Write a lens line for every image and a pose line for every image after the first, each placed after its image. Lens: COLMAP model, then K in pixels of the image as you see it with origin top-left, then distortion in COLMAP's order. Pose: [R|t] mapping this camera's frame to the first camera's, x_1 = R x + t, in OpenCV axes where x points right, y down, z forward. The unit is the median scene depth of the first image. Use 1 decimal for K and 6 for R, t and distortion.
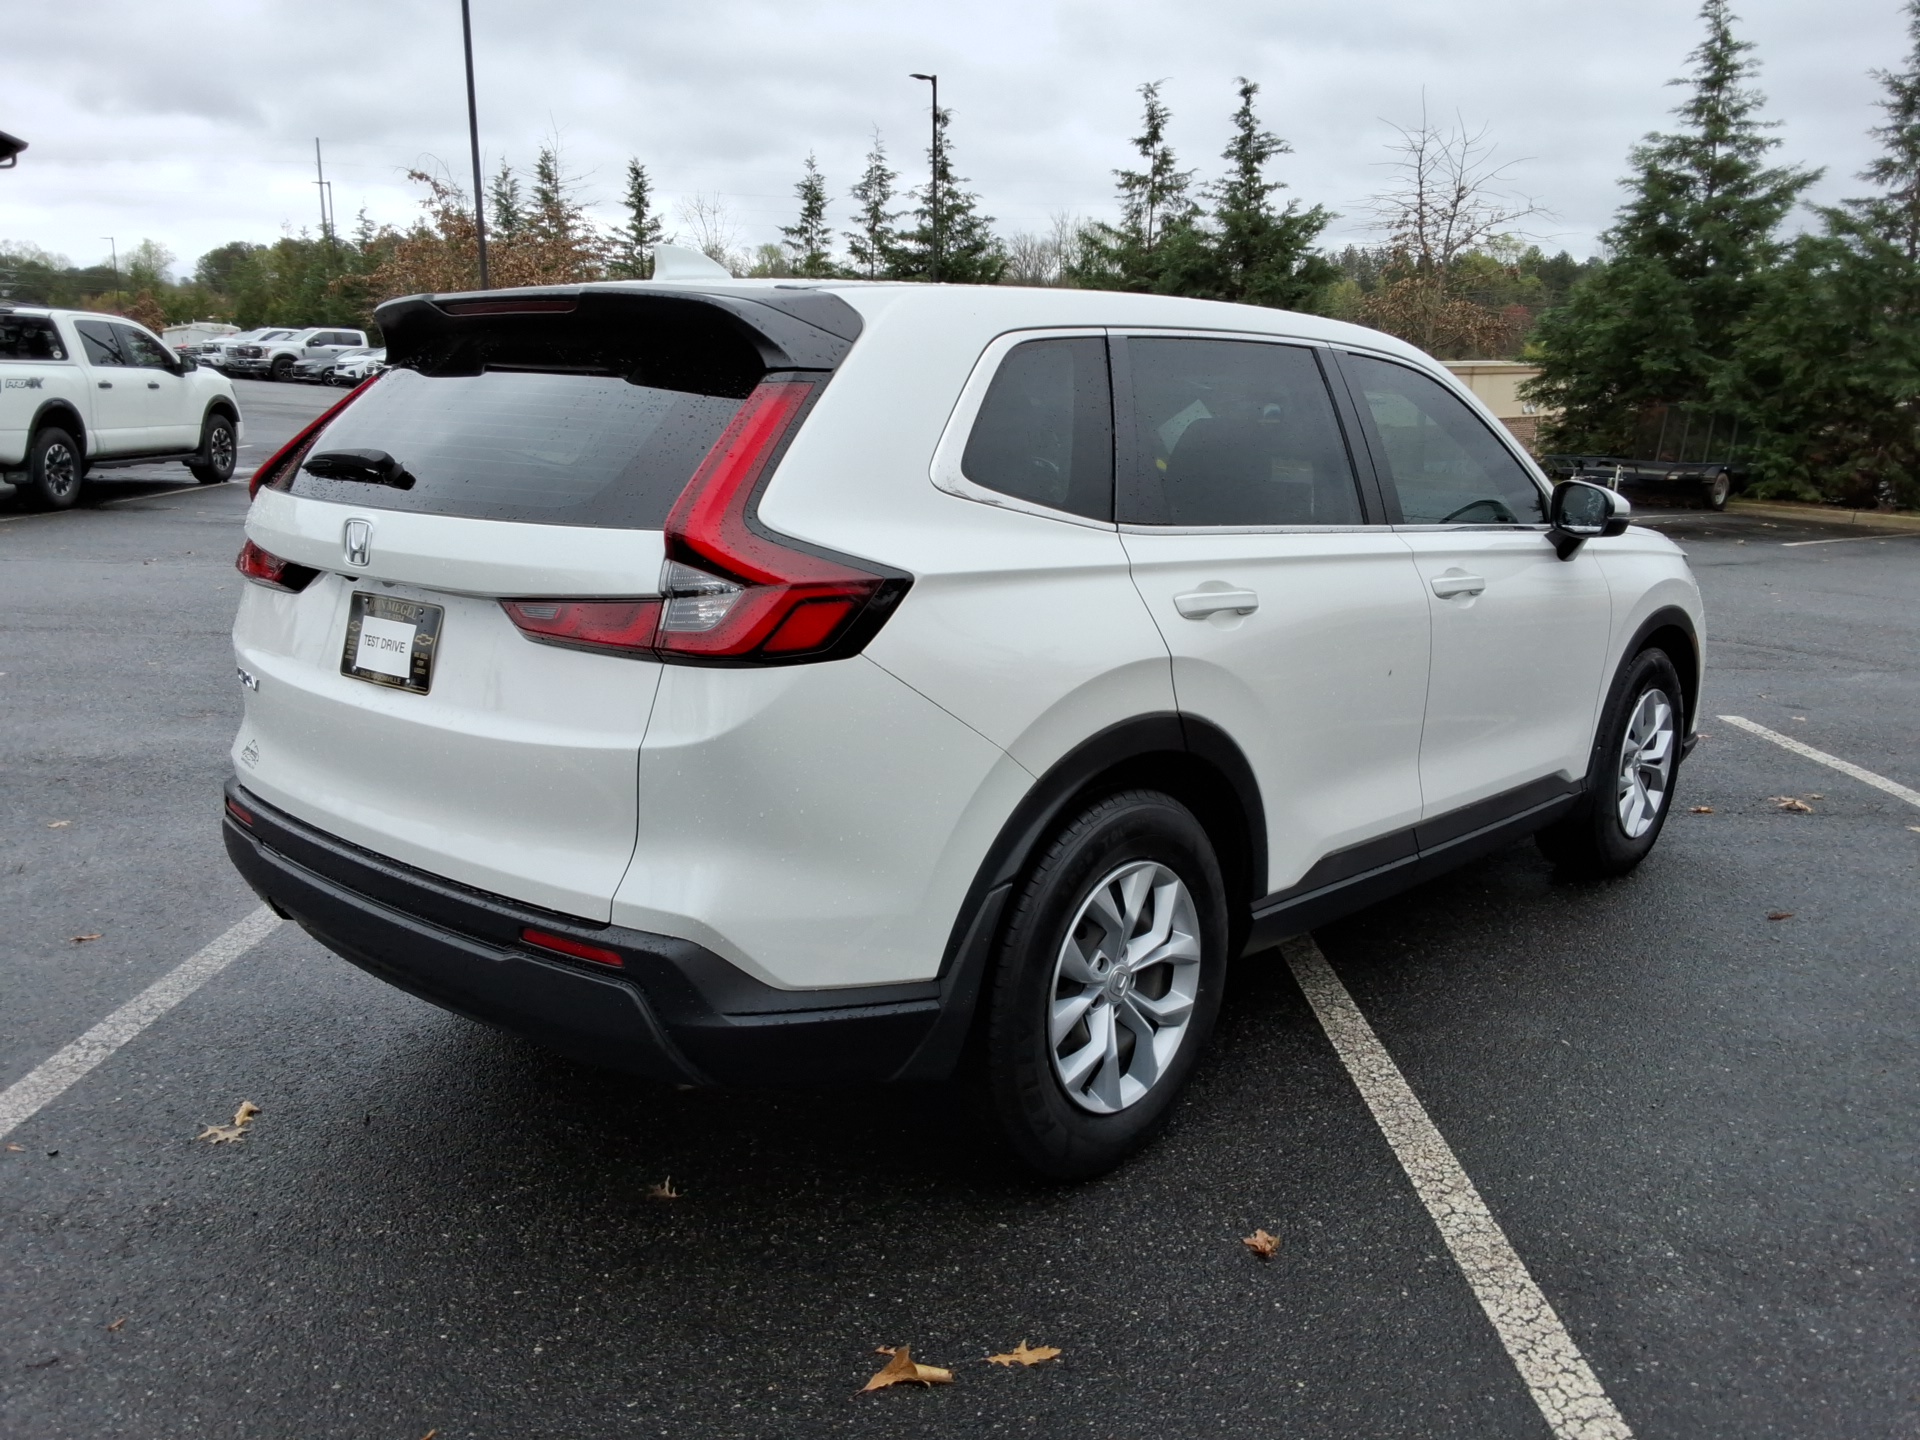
lens RADIAL K [[1537.0, 0, 989.2], [0, 1537.0, 698.8], [0, 0, 1]] dist [0.106381, -0.172286]
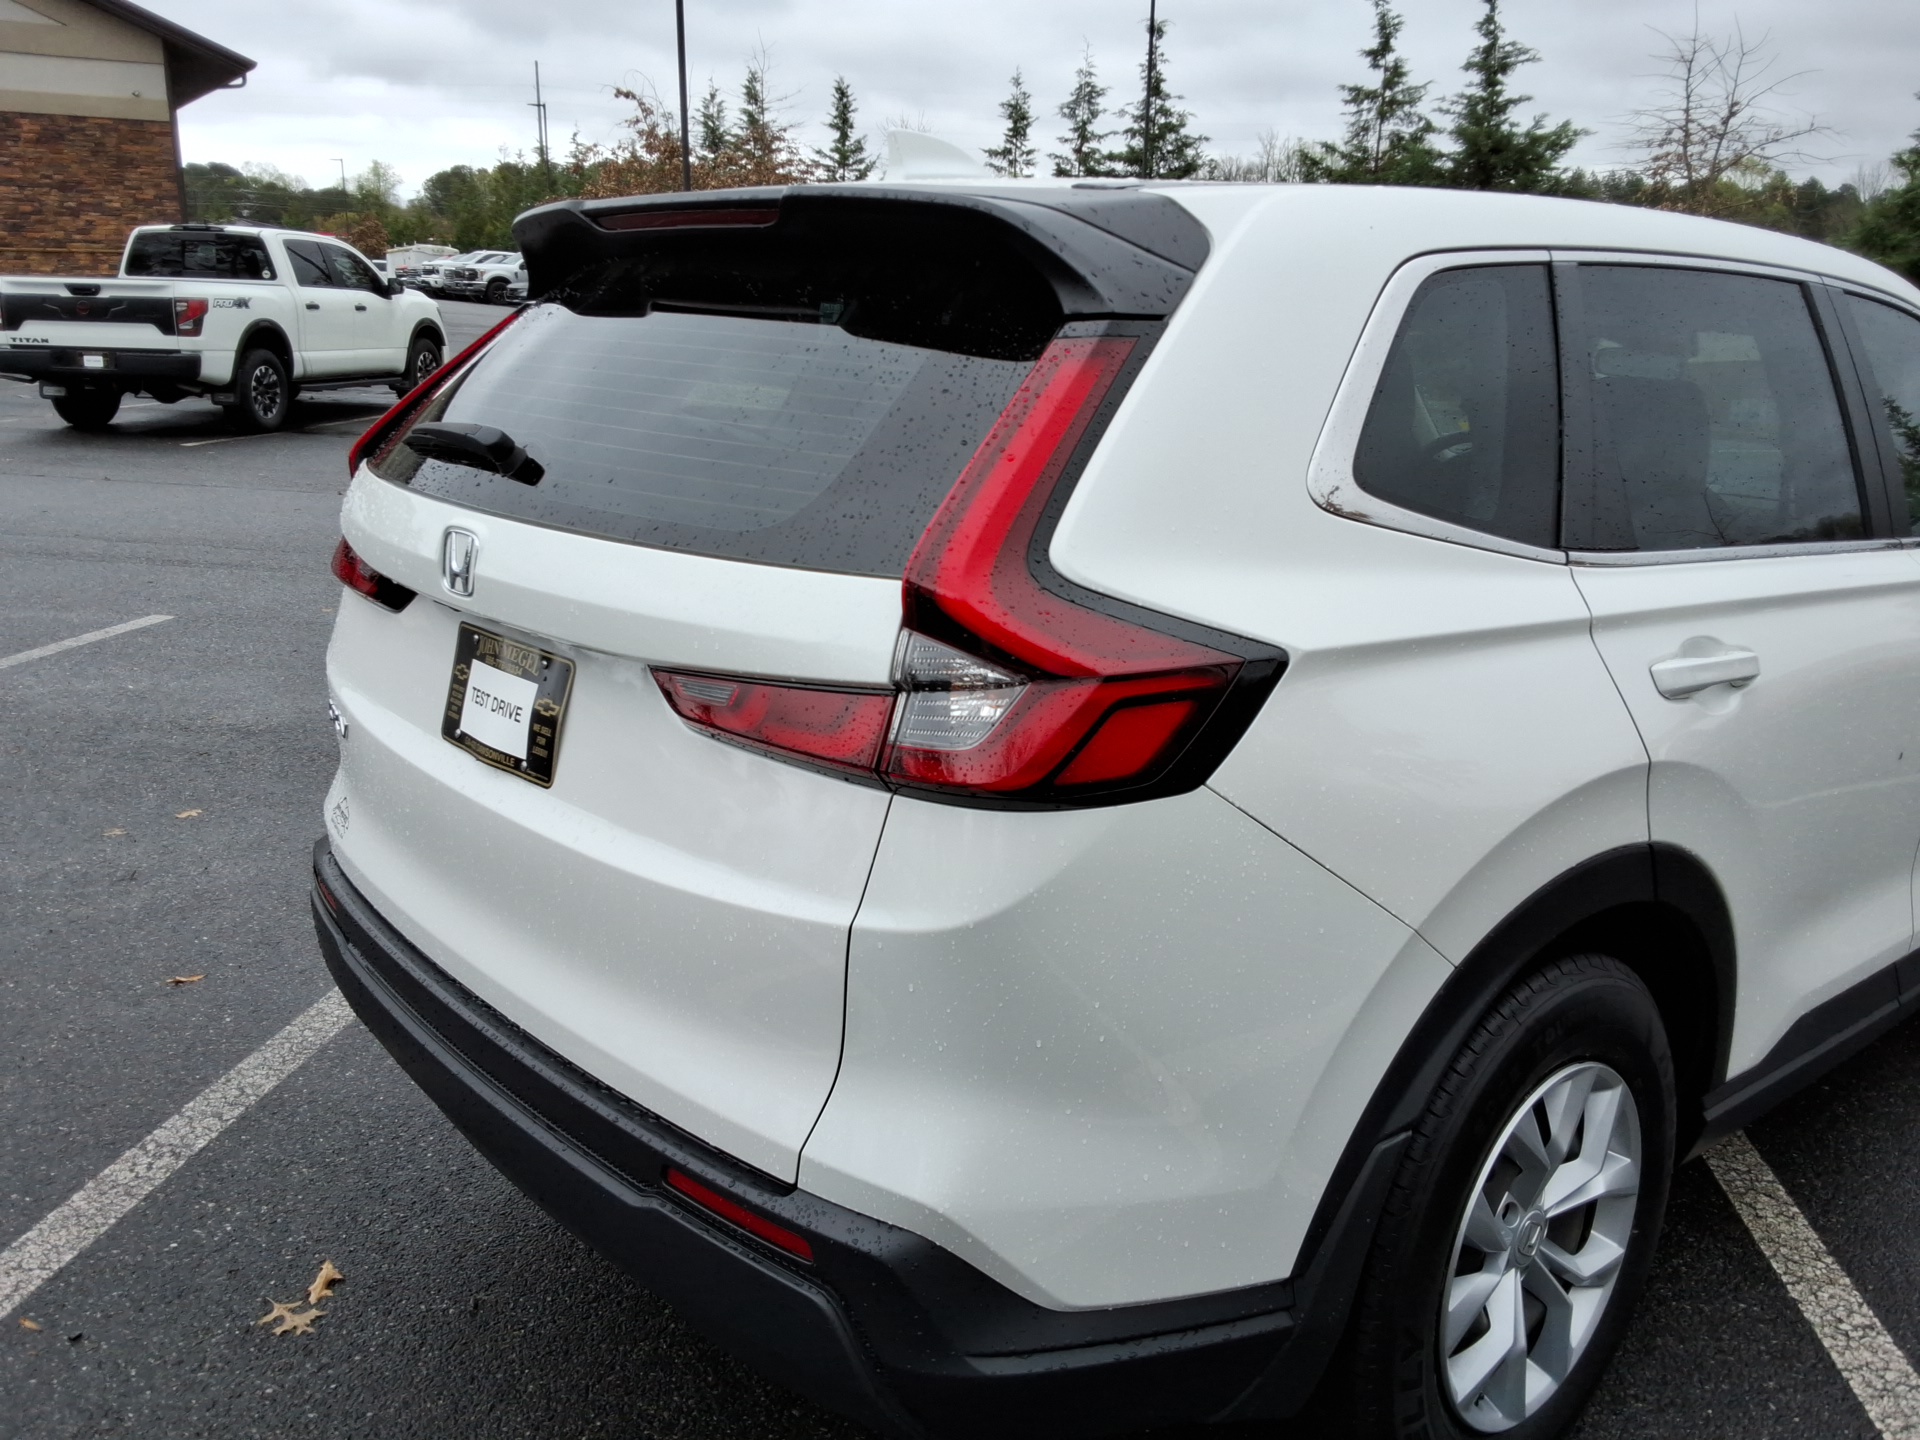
lens RADIAL K [[1536.2, 0, 982.3], [0, 1536.2, 702.1], [0, 0, 1]] dist [0.108667, -0.172063]
pose [[0.991975, 0.042198, -0.119181, -0.013817], [-0.036671, 0.998165, 0.048187, -0.012265], [0.120995, -0.043430, 0.991703, 0.052535]]
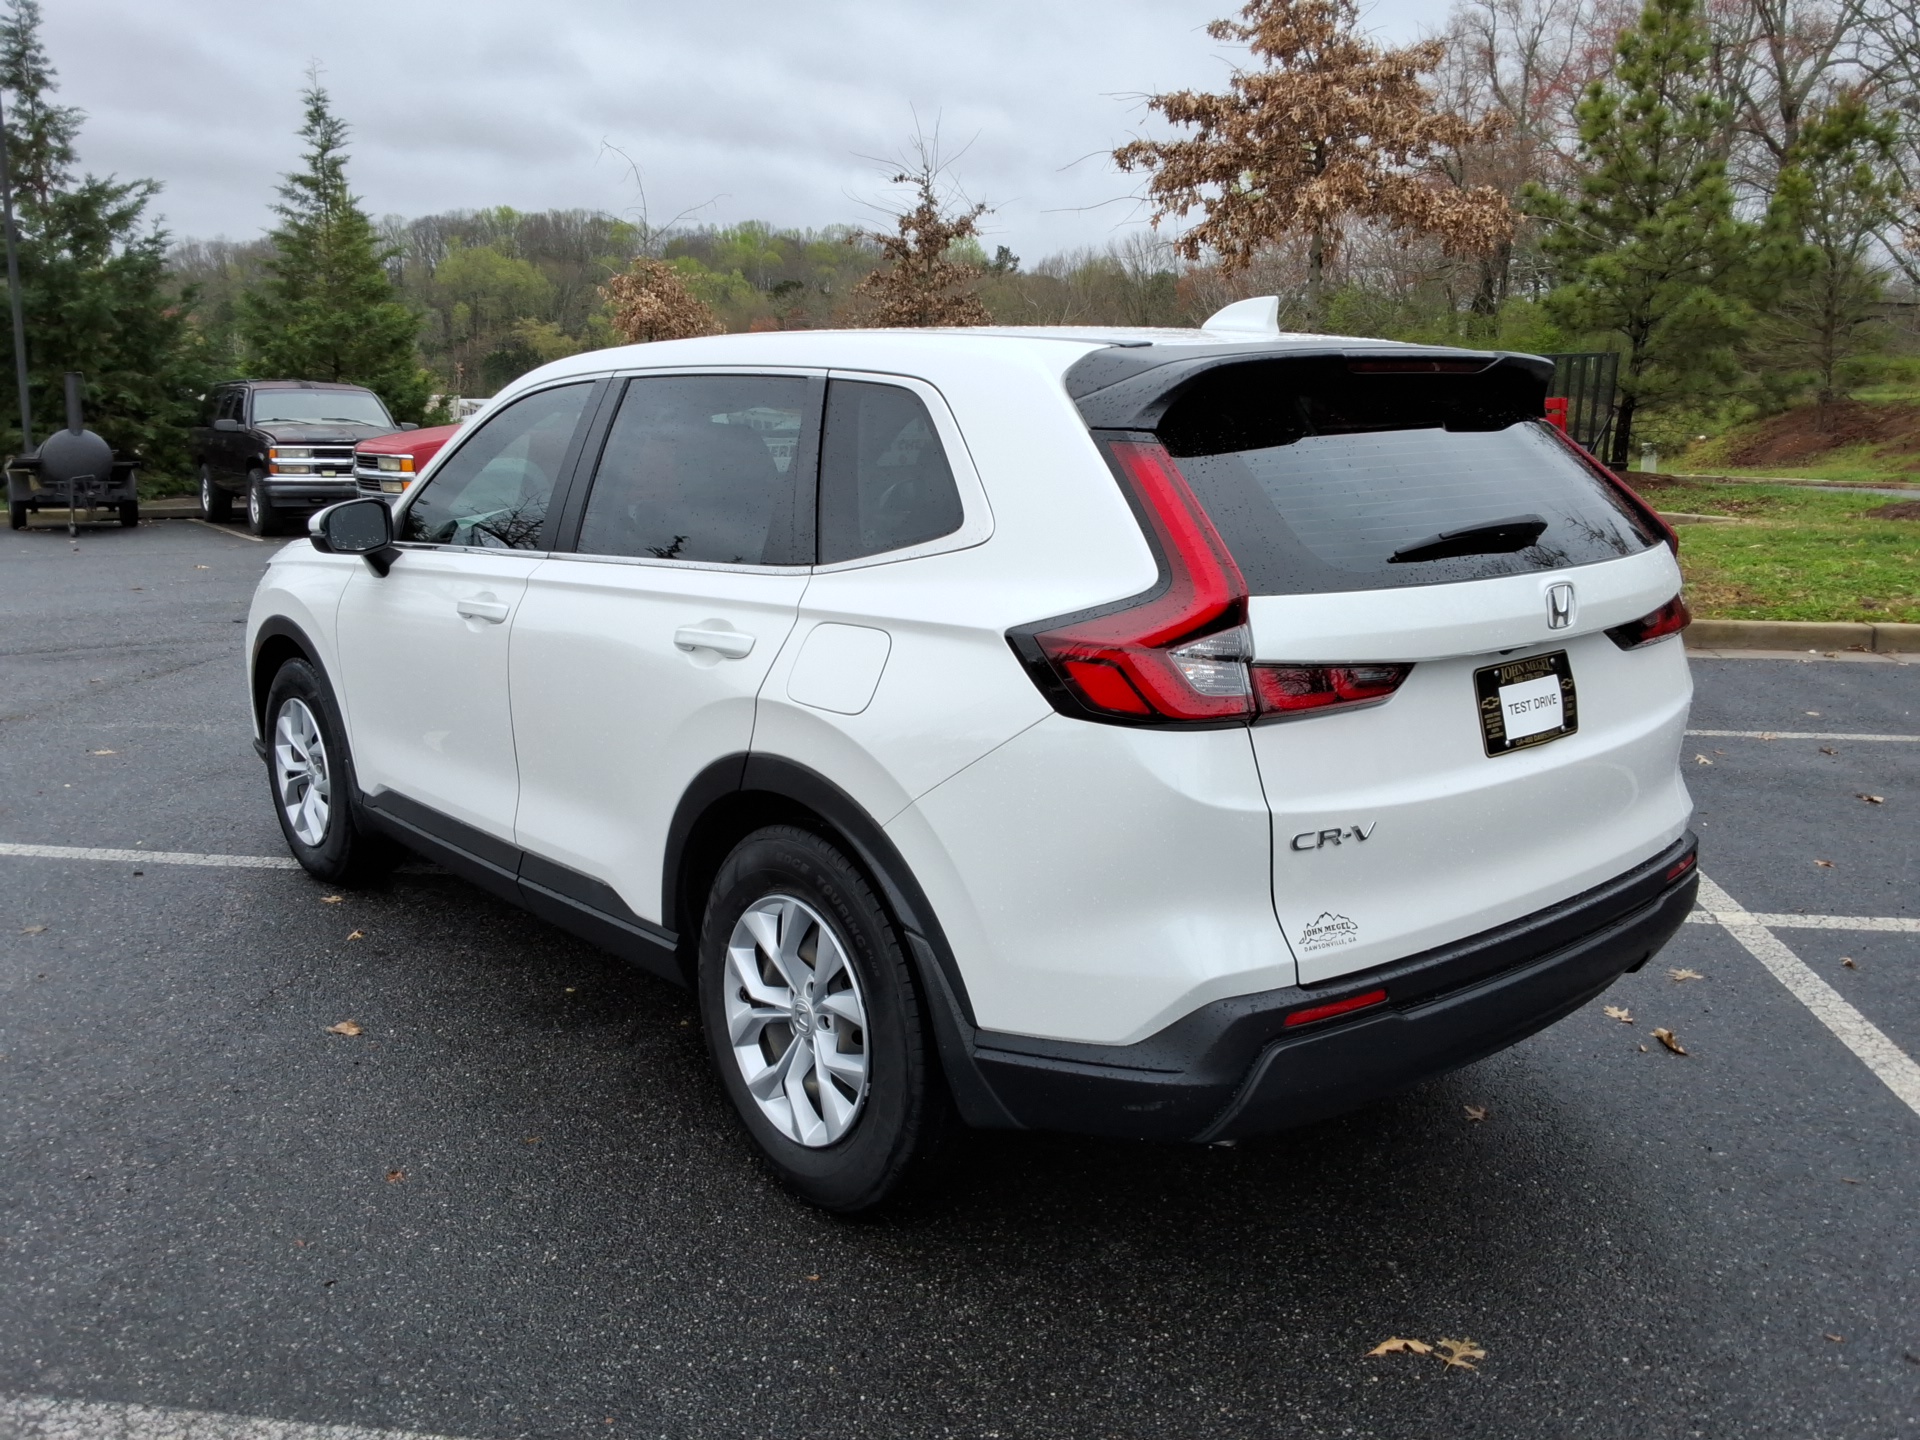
lens RADIAL K [[1535.4, 0, 988.3], [0, 1535.4, 702.4], [0, 0, 1]] dist [0.114172, -0.183203]
pose [[0.124842, -0.208615, 0.969997, -0.223542], [0.184575, 0.965463, 0.183884, -0.045523], [-0.974857, 0.156081, 0.159035, 0.186913]]
